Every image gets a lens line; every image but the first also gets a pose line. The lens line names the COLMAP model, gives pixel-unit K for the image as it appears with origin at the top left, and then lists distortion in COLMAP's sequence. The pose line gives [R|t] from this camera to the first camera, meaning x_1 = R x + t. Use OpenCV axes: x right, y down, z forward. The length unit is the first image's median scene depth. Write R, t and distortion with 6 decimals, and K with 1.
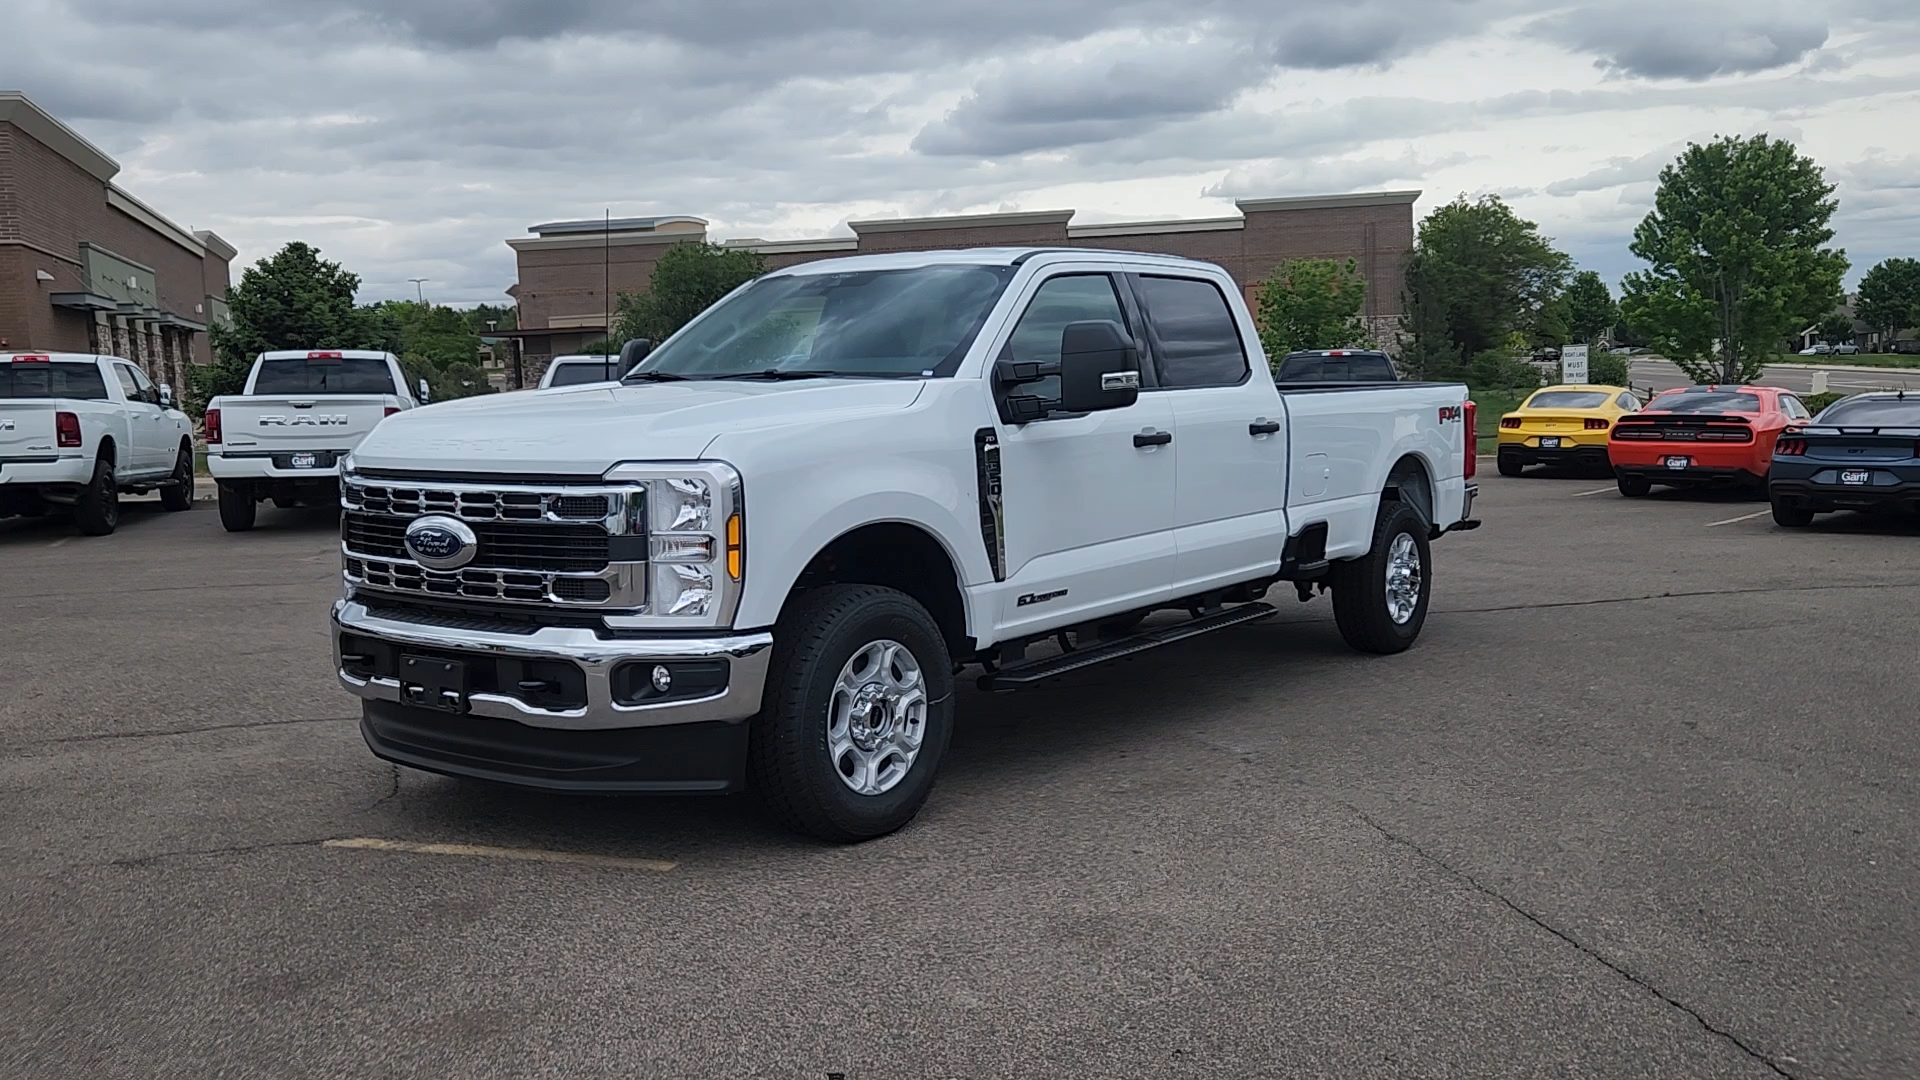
lens RADIAL K [[1615.4, 0, 962.7], [0, 1615.4, 540.9], [0, 0, 1]] dist [0.022047, 0.006692]
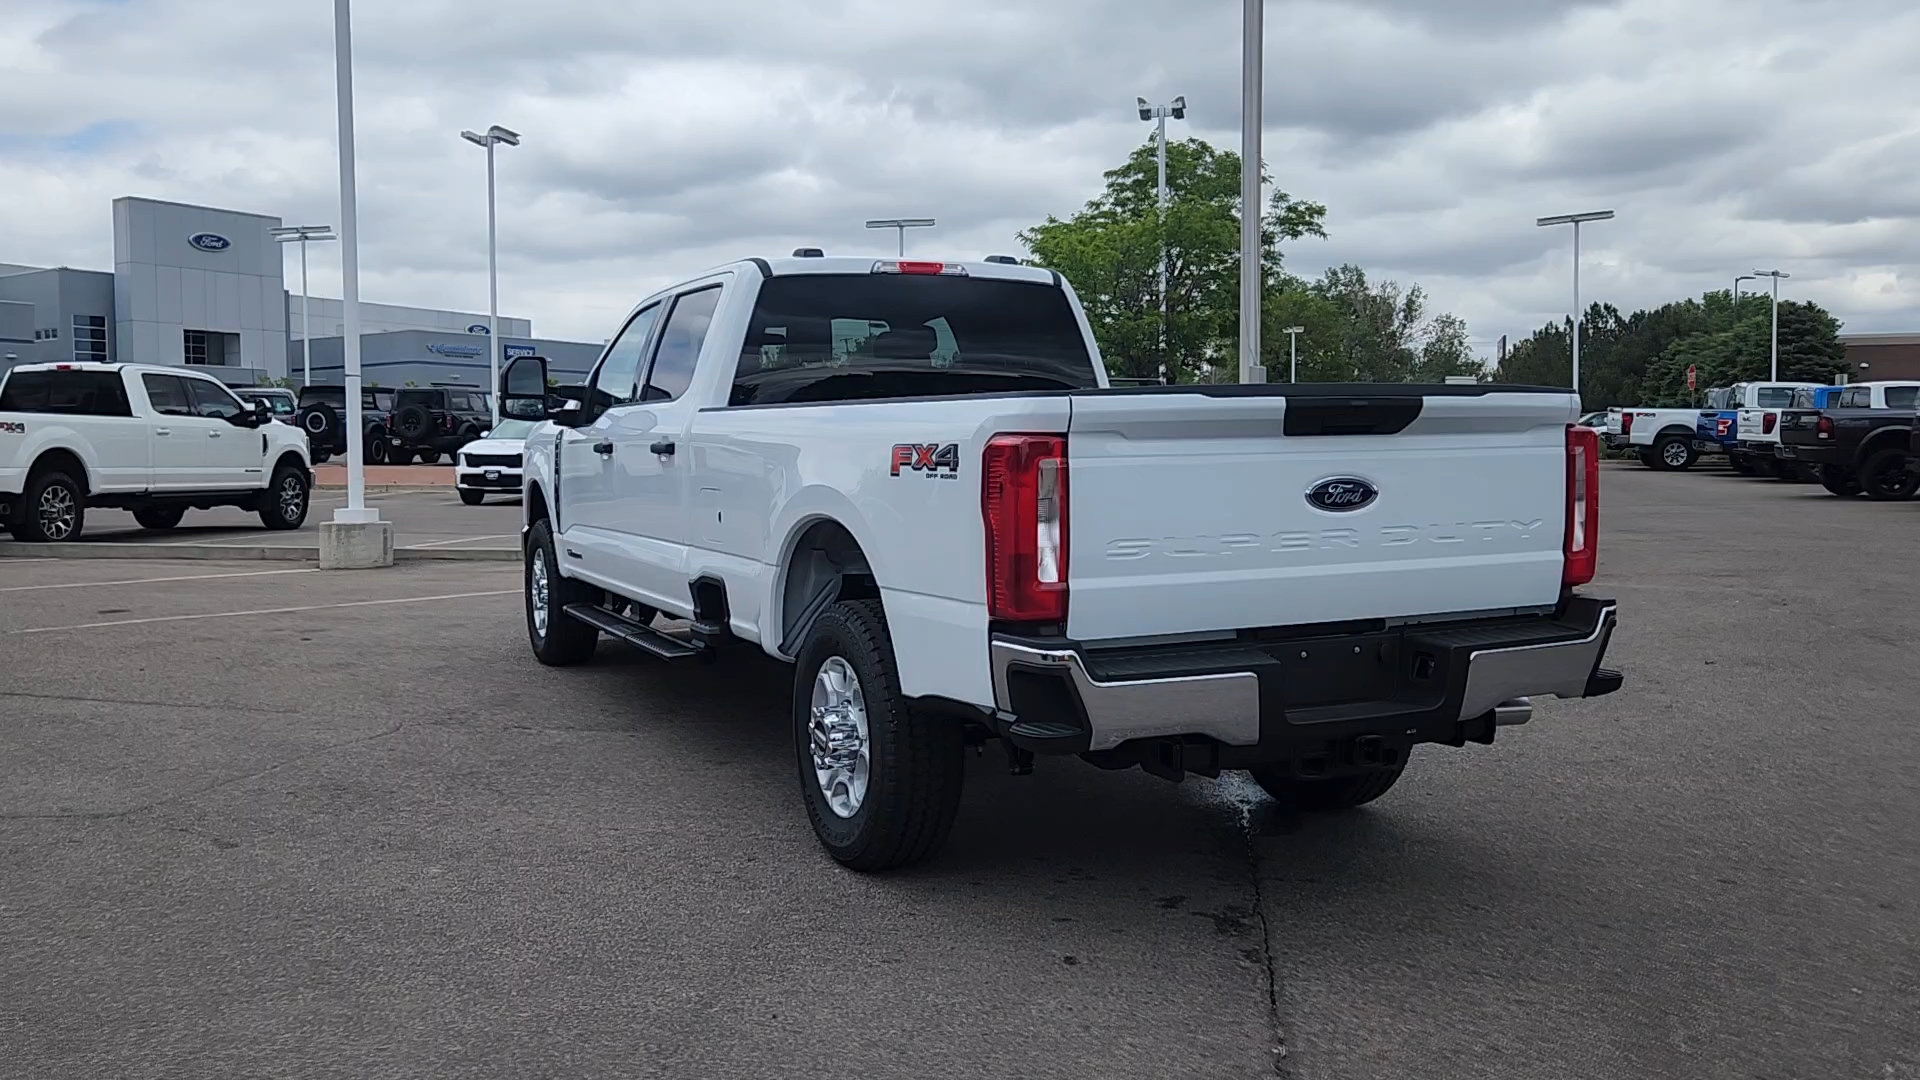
lens RADIAL K [[1619.6, 0, 960.0], [0, 1619.6, 540.0], [0, 0, 1]] dist [0.017685, 0.000205]
pose [[-0.466108, 0.085365, -0.880600, 1.167826], [-0.070267, 0.988618, 0.133029, -0.194039], [0.881933, 0.123883, -0.454805, 2.009086]]
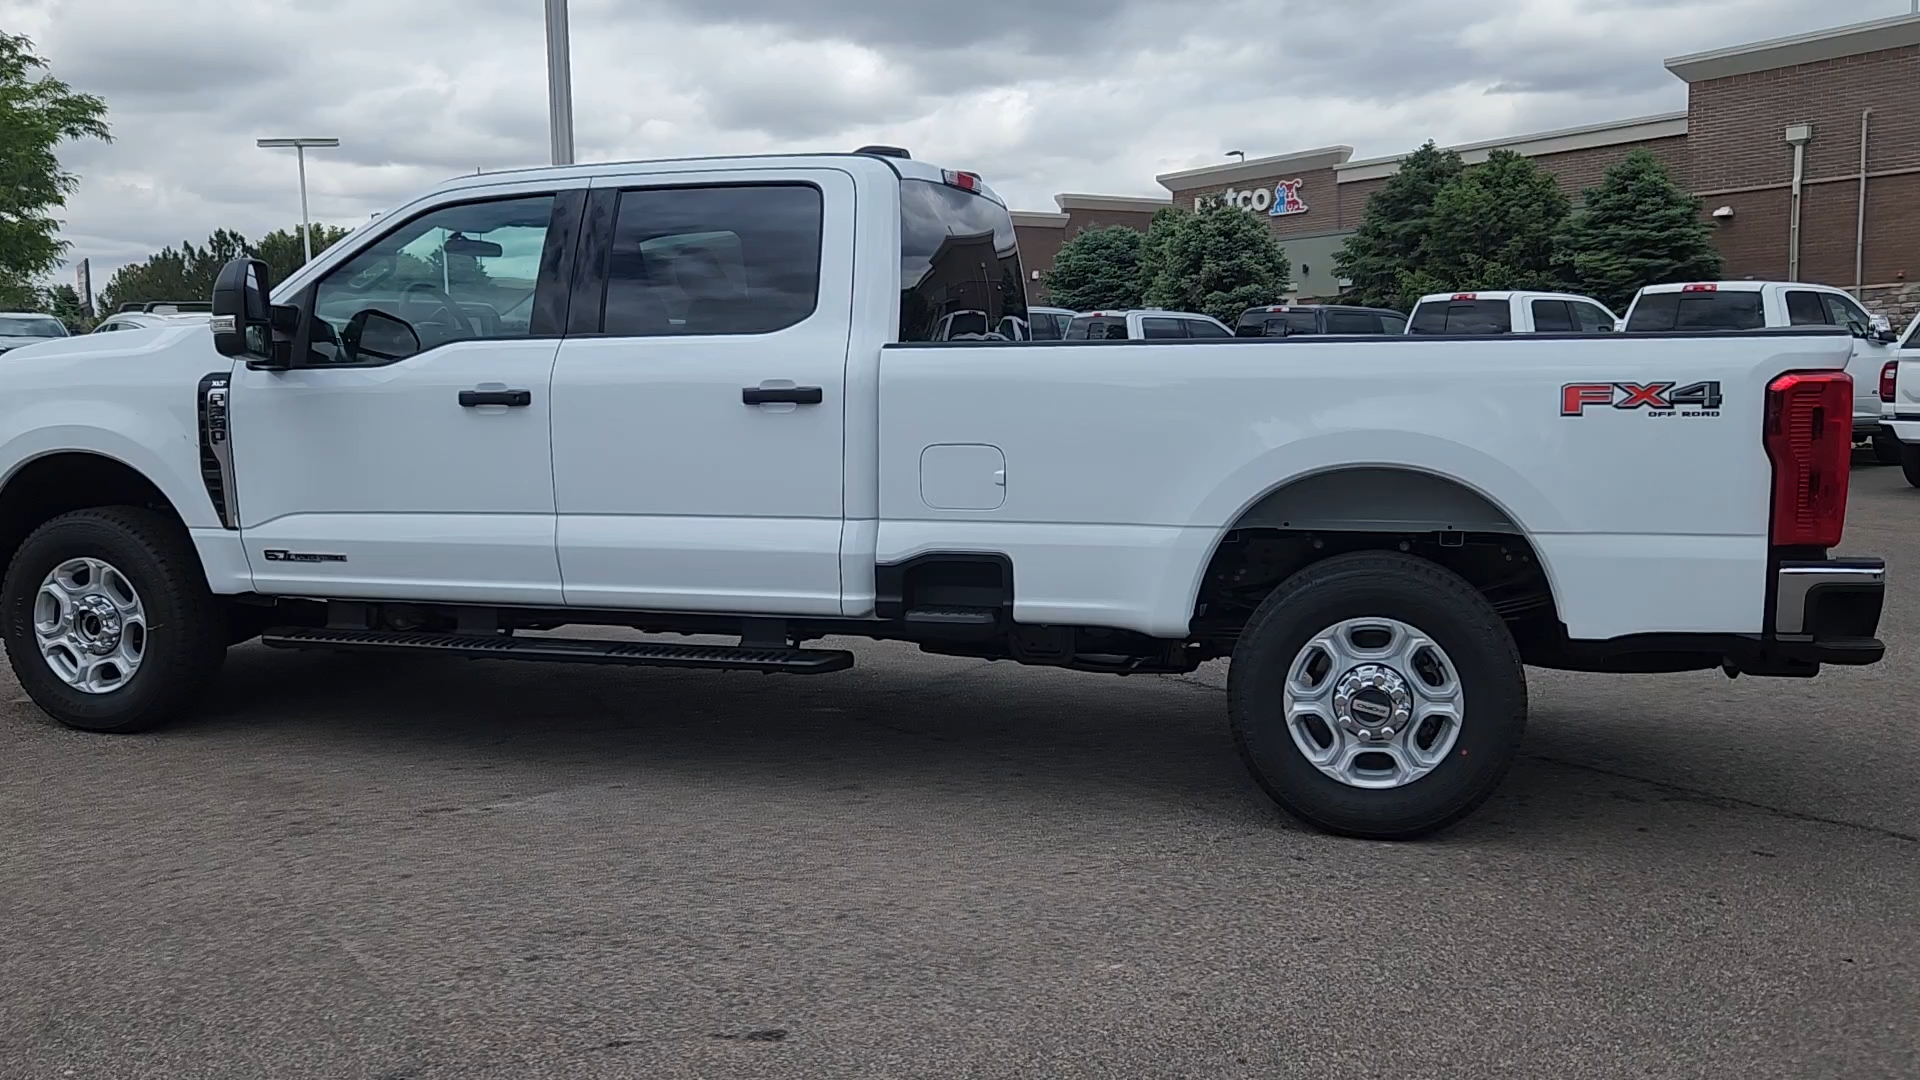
lens RADIAL K [[1615.4, 0, 962.7], [0, 1615.4, 540.9], [0, 0, 1]] dist [0.022047, 0.006692]
pose [[0.343629, 0.129102, -0.930189, 1.105063], [-0.090498, 0.990448, 0.104034, -0.112121], [0.934735, 0.048432, 0.352030, 1.074005]]
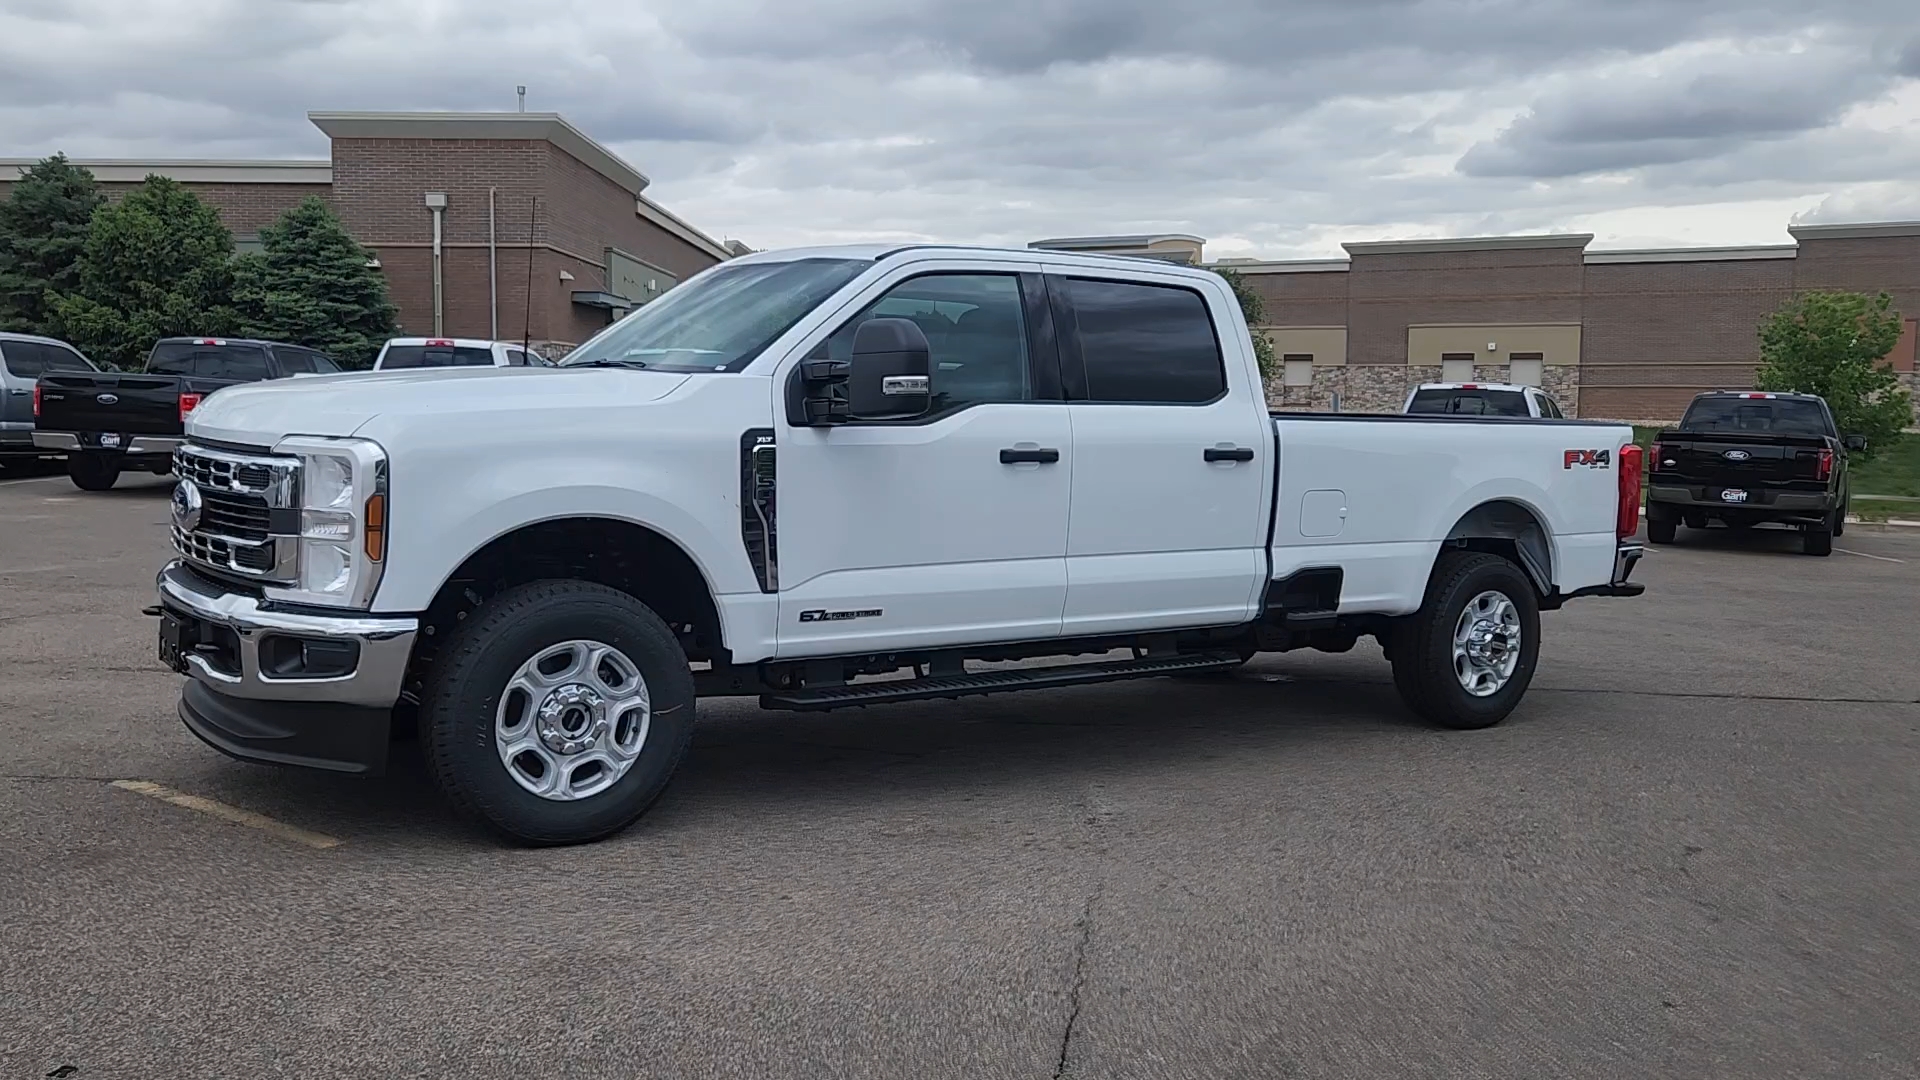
lens RADIAL K [[1617.7, 0, 954.7], [0, 1617.7, 539.0], [0, 0, 1]] dist [0.025654, -0.000078]
pose [[0.948271, 0.076162, -0.308189, 0.413952], [-0.080282, 0.996772, -0.000692, -0.014216], [0.307142, 0.025398, 0.951325, 0.140095]]
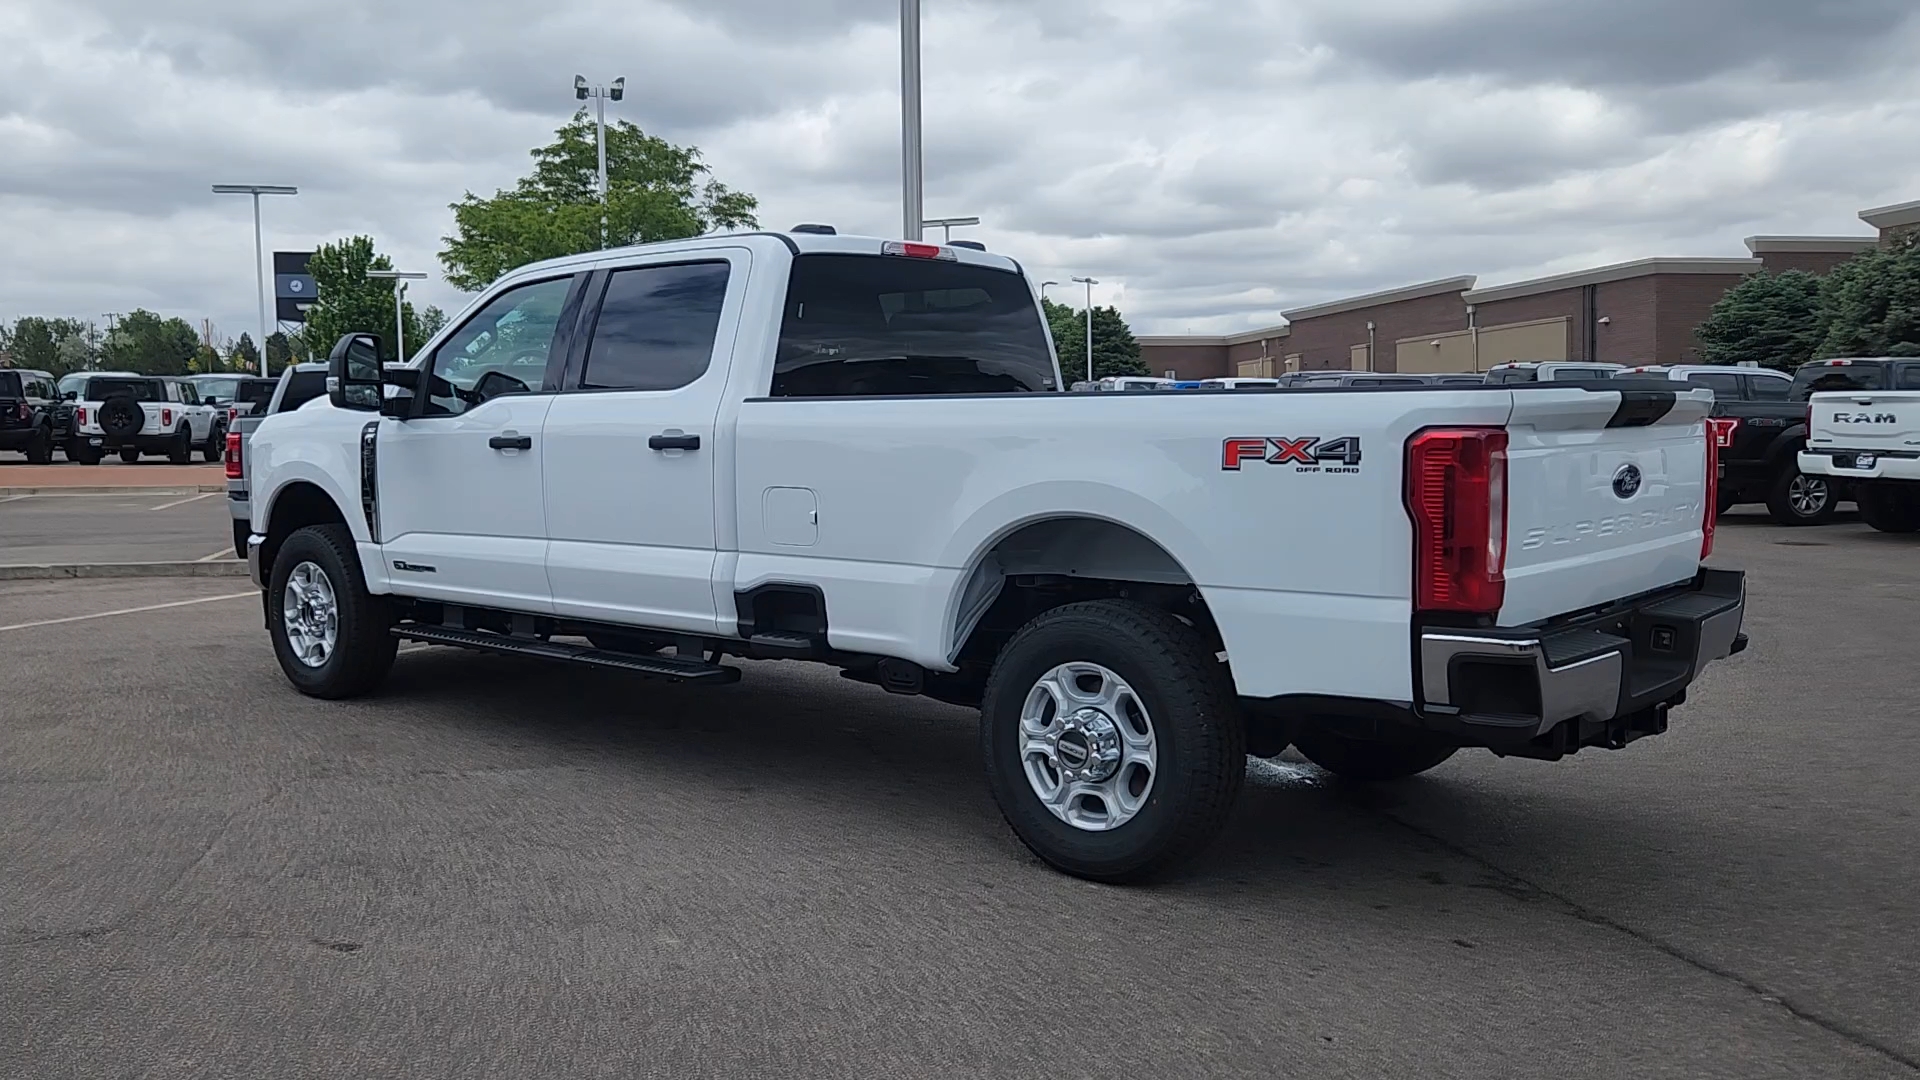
lens RADIAL K [[1617.3, 0, 958.1], [0, 1617.3, 540.1], [0, 0, 1]] dist [0.020325, 0.018247]
pose [[-0.069517, 0.099919, -0.992564, 1.255806], [-0.090668, 0.990220, 0.106033, -0.153961], [0.993452, 0.097365, -0.059778, 1.534667]]
